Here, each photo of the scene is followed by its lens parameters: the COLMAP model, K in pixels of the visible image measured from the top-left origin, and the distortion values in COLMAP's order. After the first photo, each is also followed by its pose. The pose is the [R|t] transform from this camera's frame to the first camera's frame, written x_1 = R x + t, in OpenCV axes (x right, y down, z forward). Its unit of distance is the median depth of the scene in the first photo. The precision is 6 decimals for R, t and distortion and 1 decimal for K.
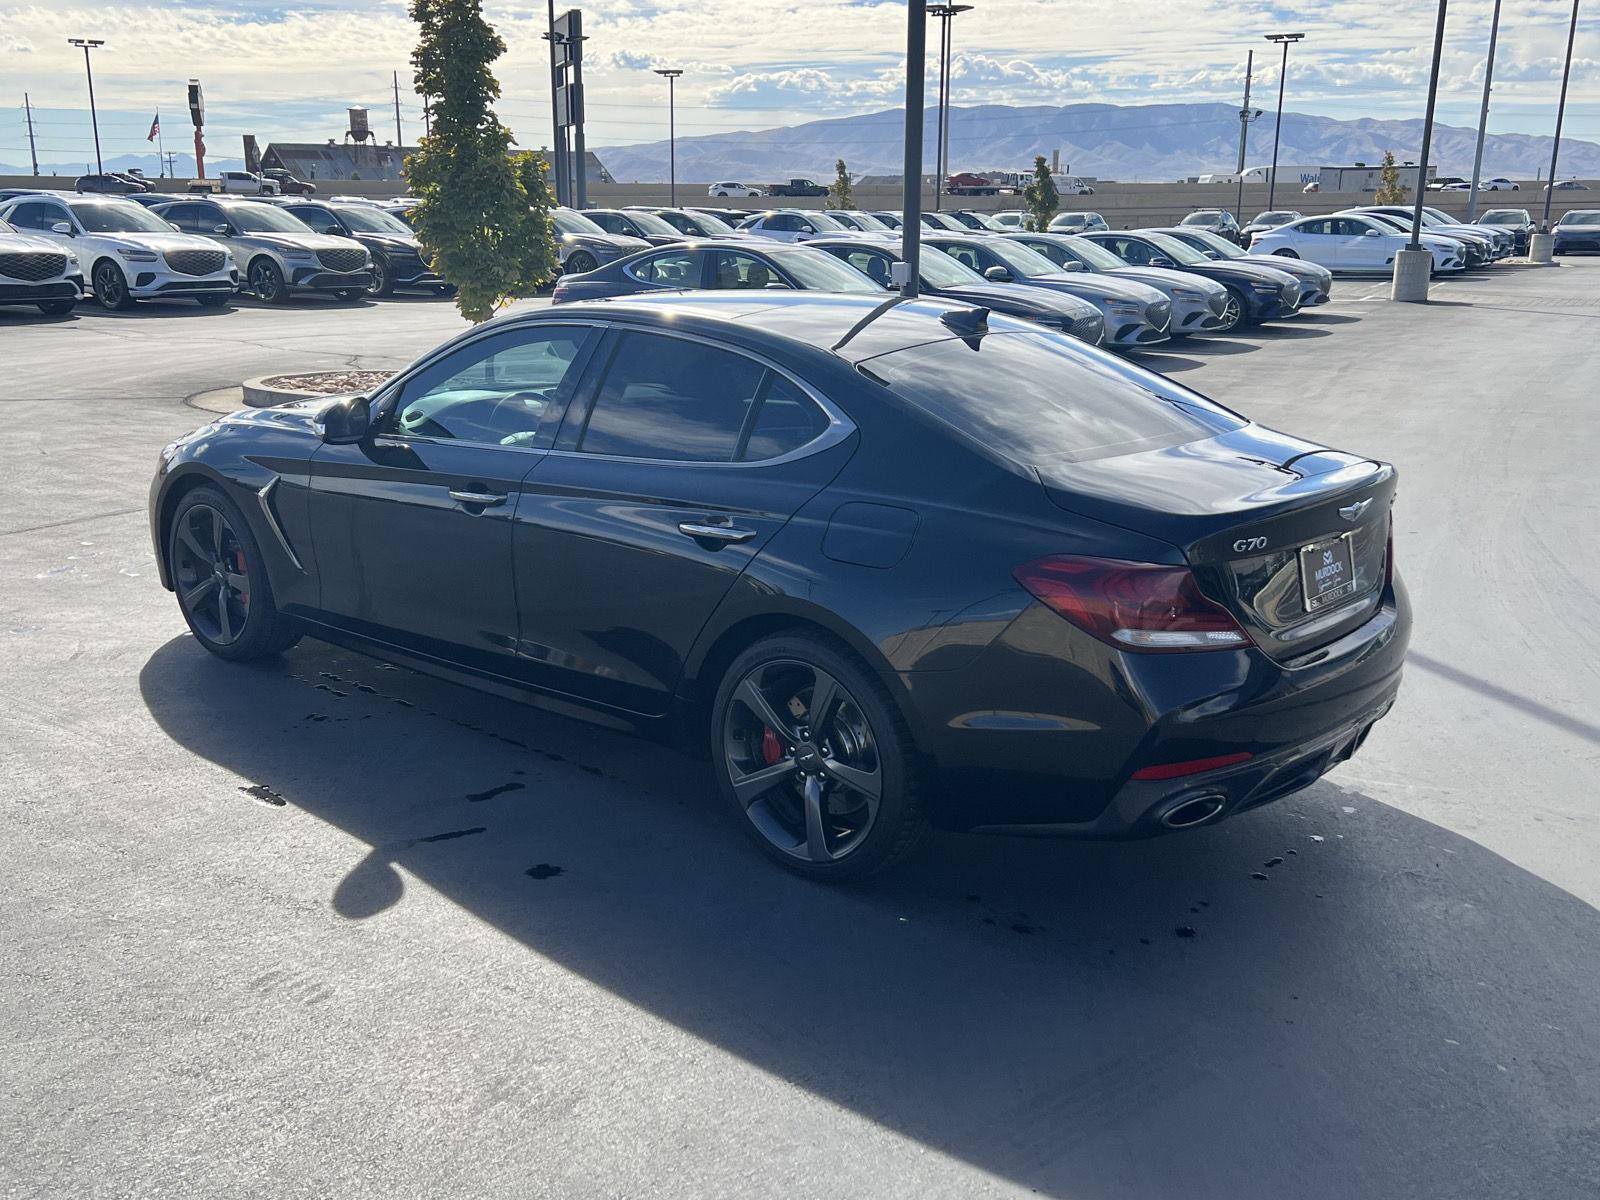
lens RADIAL K [[1512.5, 0, 800.0], [0, 1512.5, 600.0], [0, 0, 1]] dist [0.049847, -0.035717]
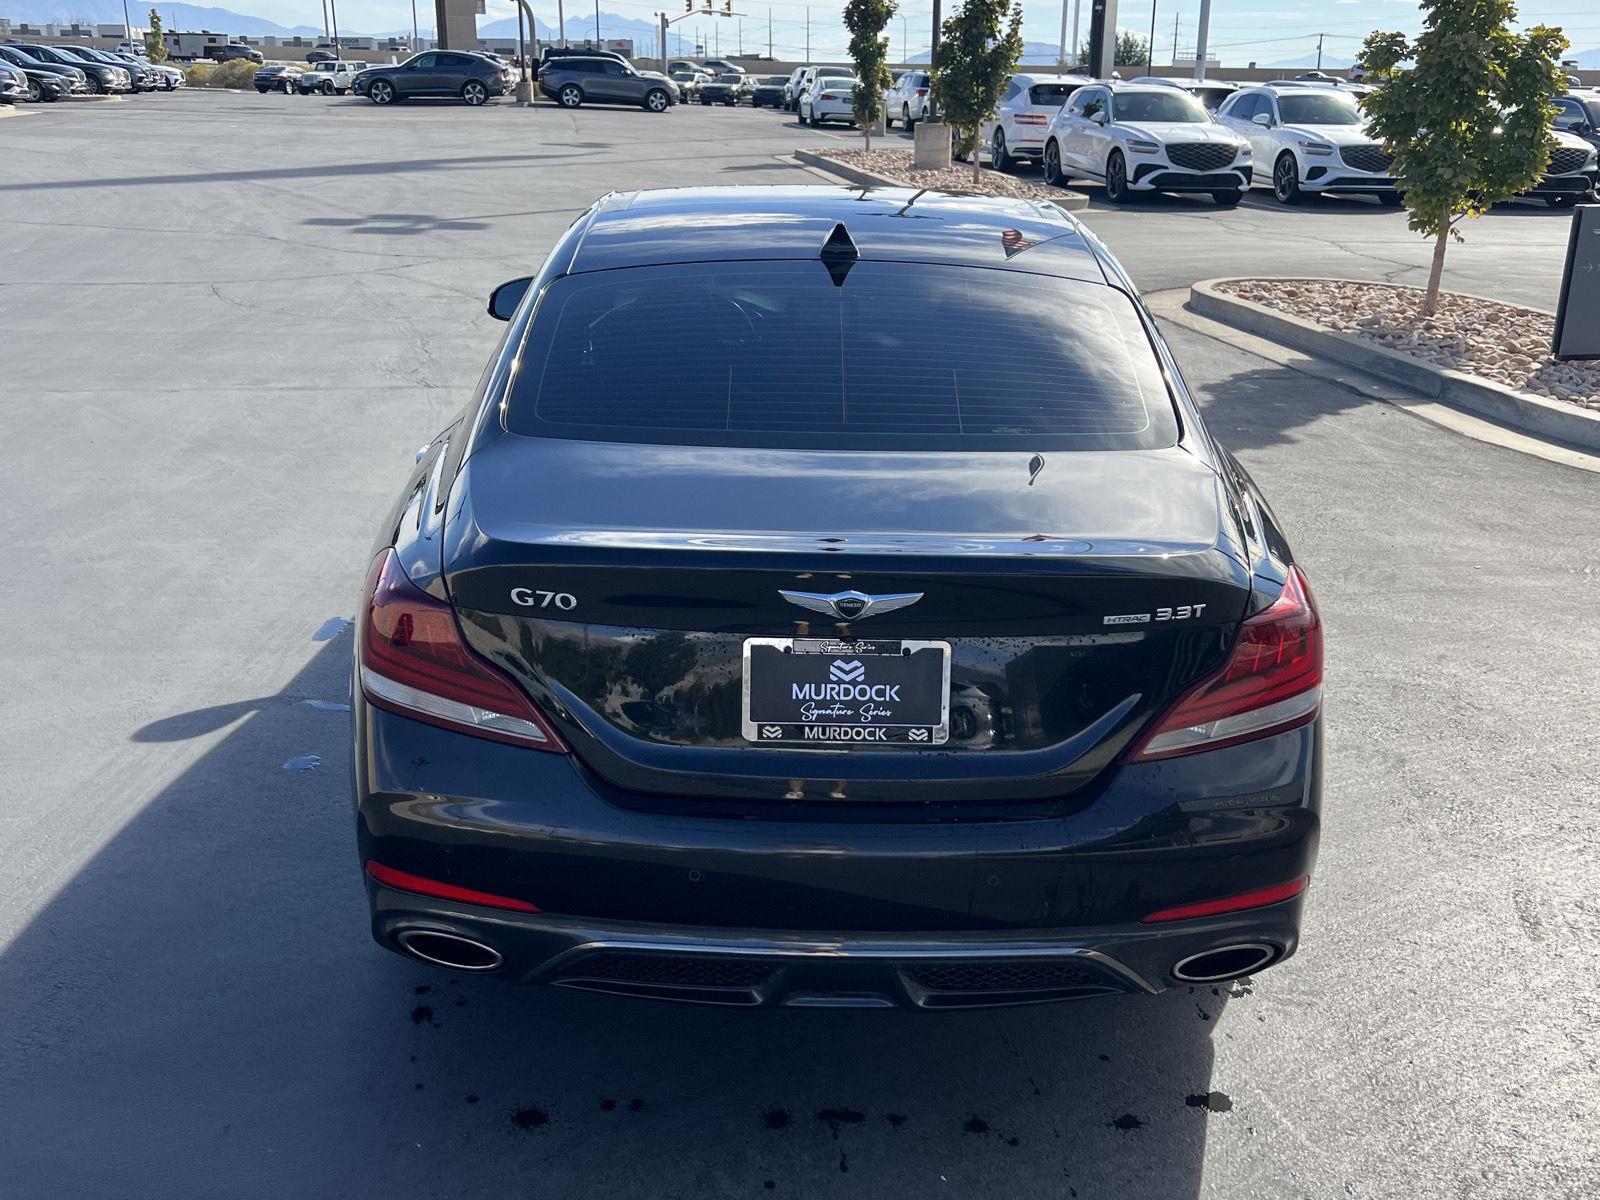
lens RADIAL K [[1532.4, 0, 800.0], [0, 1532.4, 600.0], [0, 0, 1]] dist [0.041164, -0.048486]
pose [[0.659256, 0.243806, -0.711294, 0.124016], [-0.200358, 0.968731, 0.146347, -0.022883], [0.724733, 0.046033, 0.687490, 0.091888]]
